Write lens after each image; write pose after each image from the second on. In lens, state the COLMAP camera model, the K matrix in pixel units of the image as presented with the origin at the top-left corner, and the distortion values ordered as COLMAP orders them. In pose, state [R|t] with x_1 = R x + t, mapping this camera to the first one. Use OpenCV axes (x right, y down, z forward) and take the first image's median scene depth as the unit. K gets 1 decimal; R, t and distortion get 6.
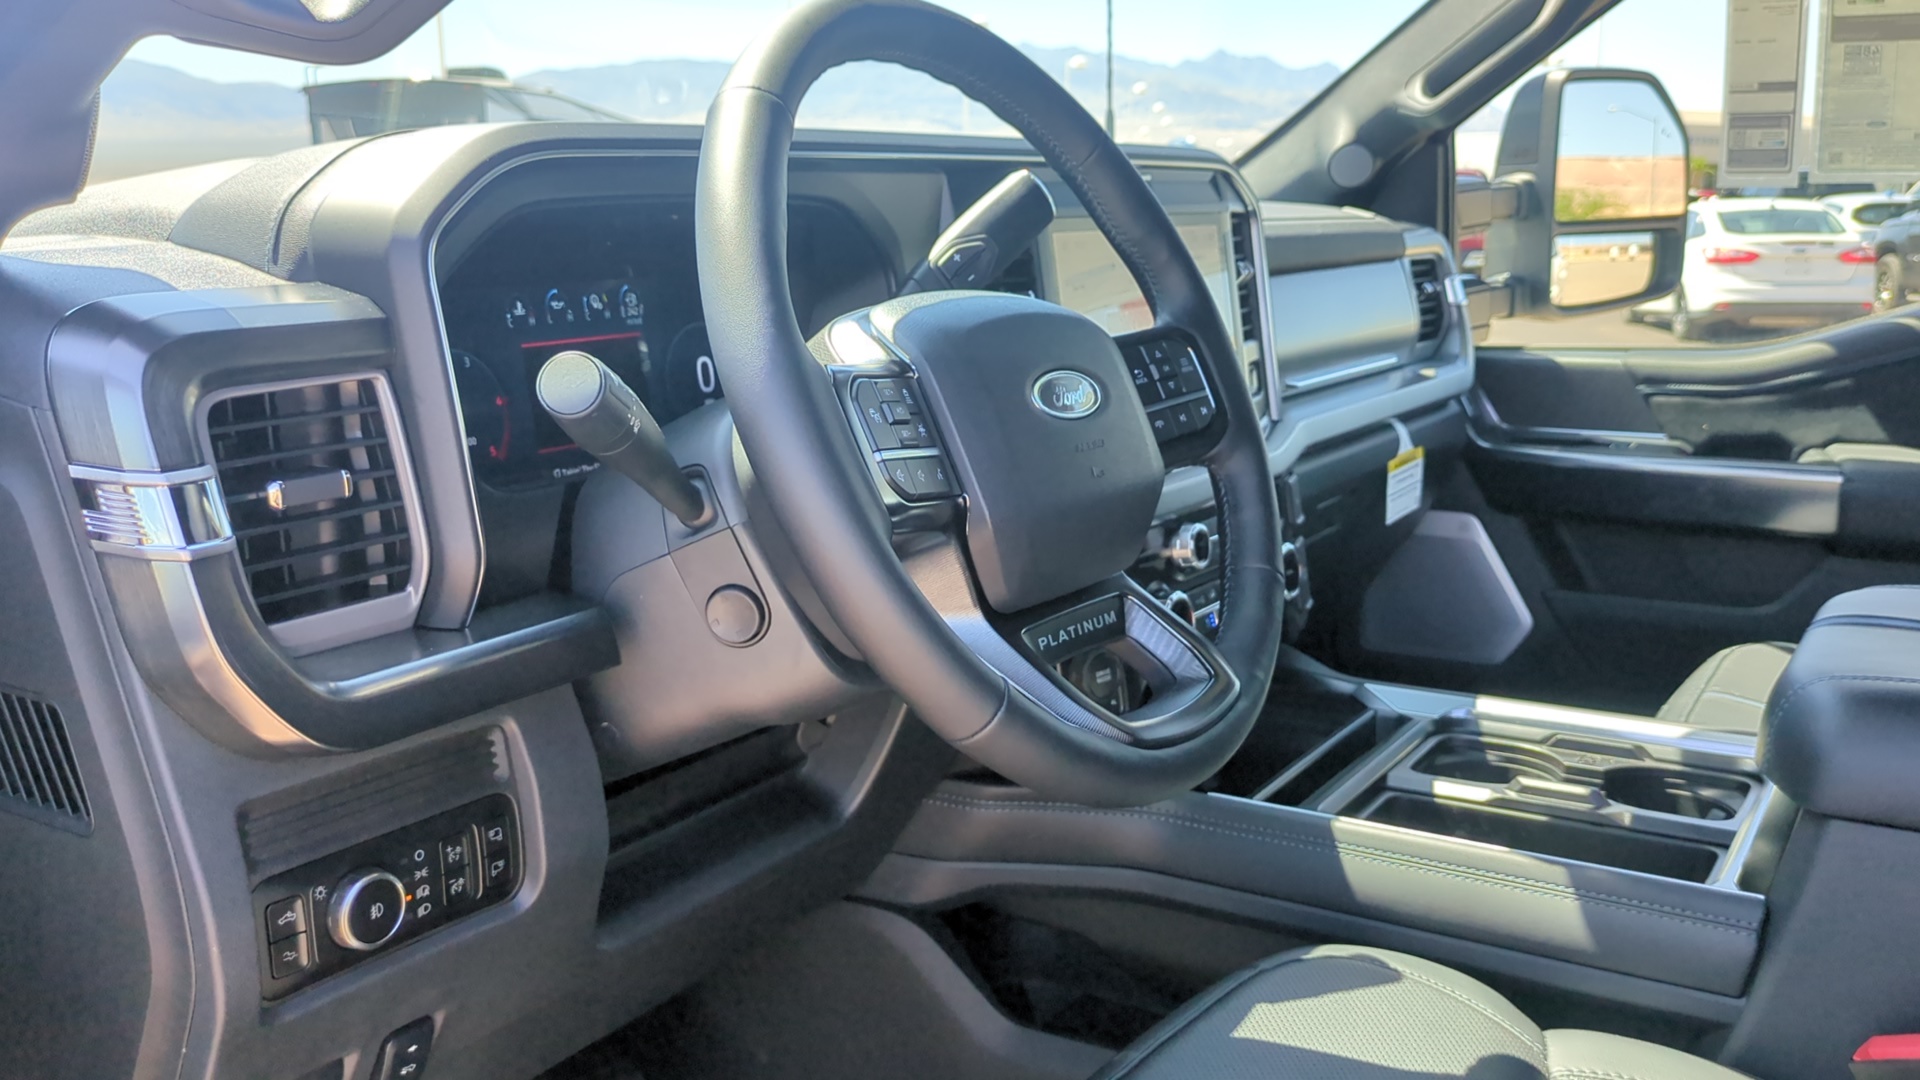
lens RADIAL K [[1635.7, 0, 979.0], [0, 1635.7, 534.8], [0, 0, 1]] dist [0.099240, -0.147473]
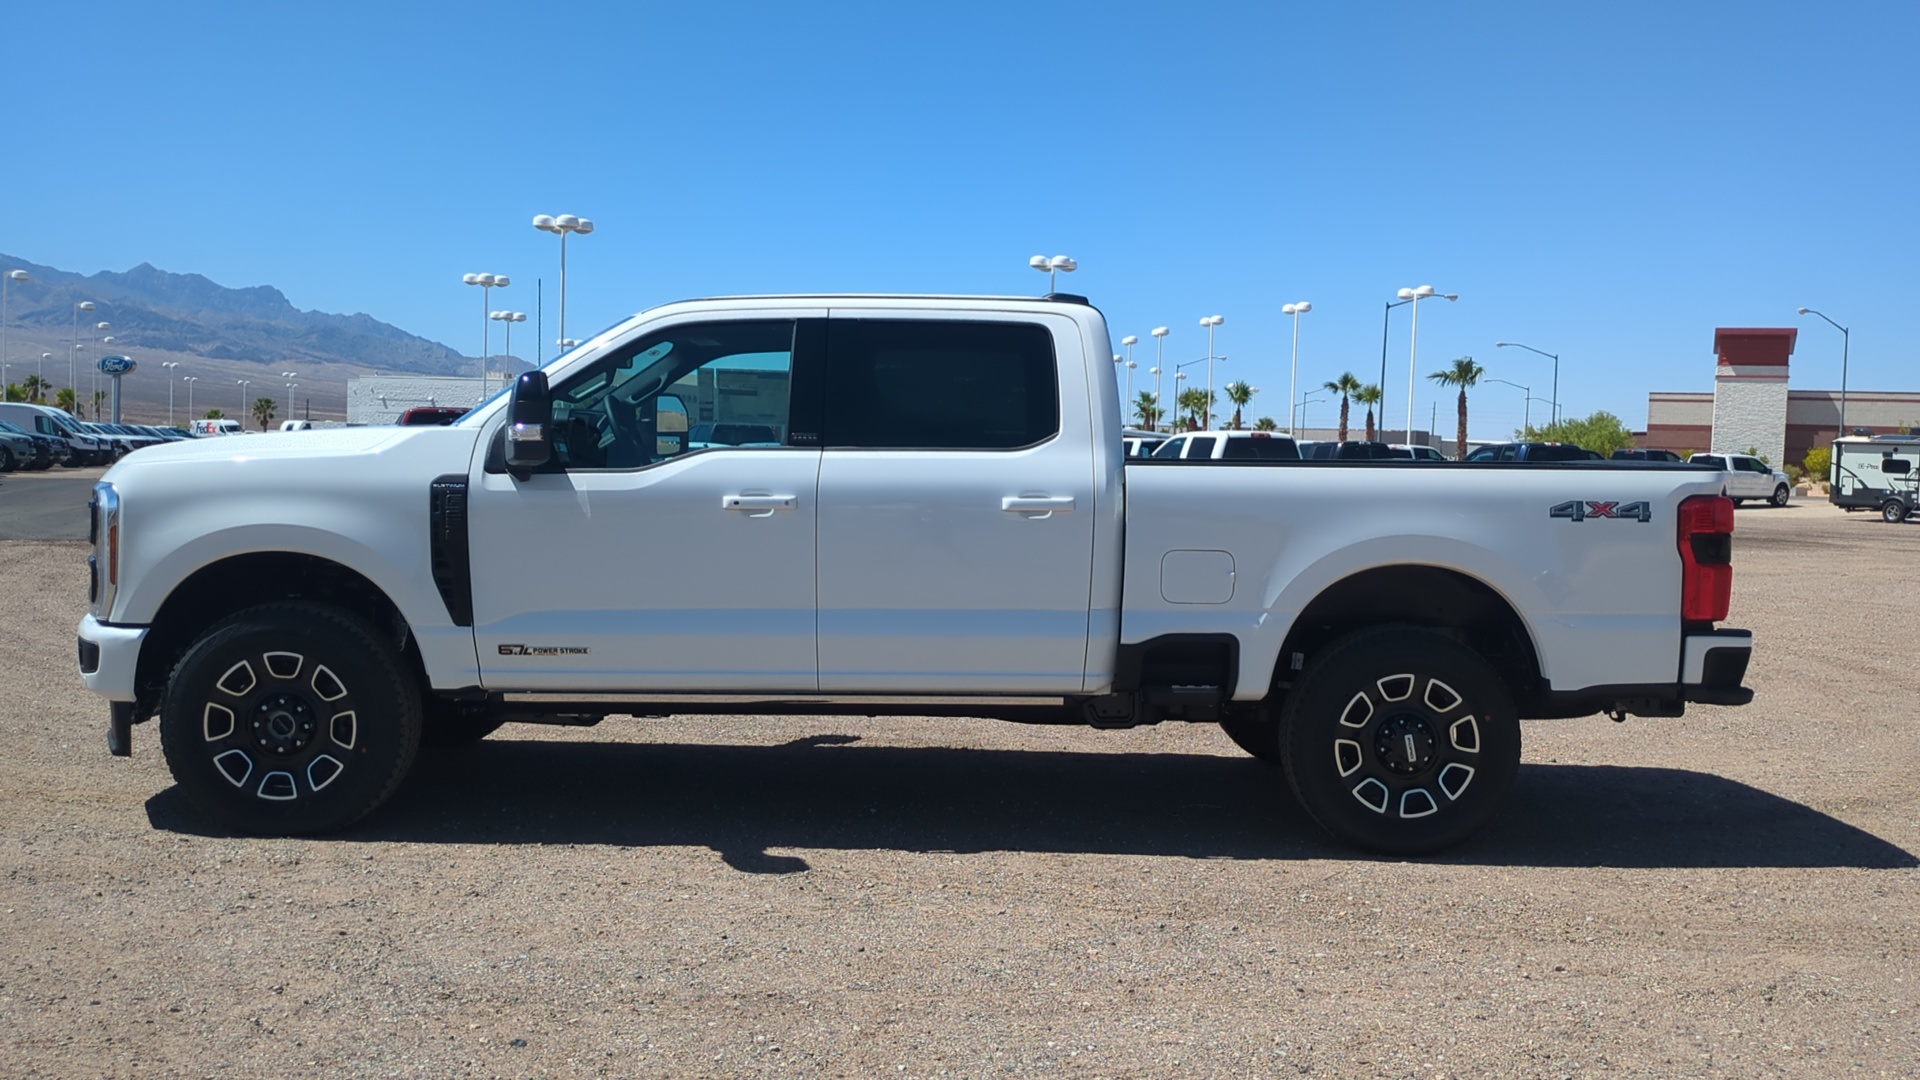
lens RADIAL K [[1635.7, 0, 979.0], [0, 1635.7, 534.8], [0, 0, 1]] dist [0.099240, -0.147473]
pose [[0.828900, -0.000329, 0.559397, -1.320945], [0.076817, 0.990593, -0.113243, 0.606364], [-0.554098, 0.136838, 0.821128, -2.835732]]
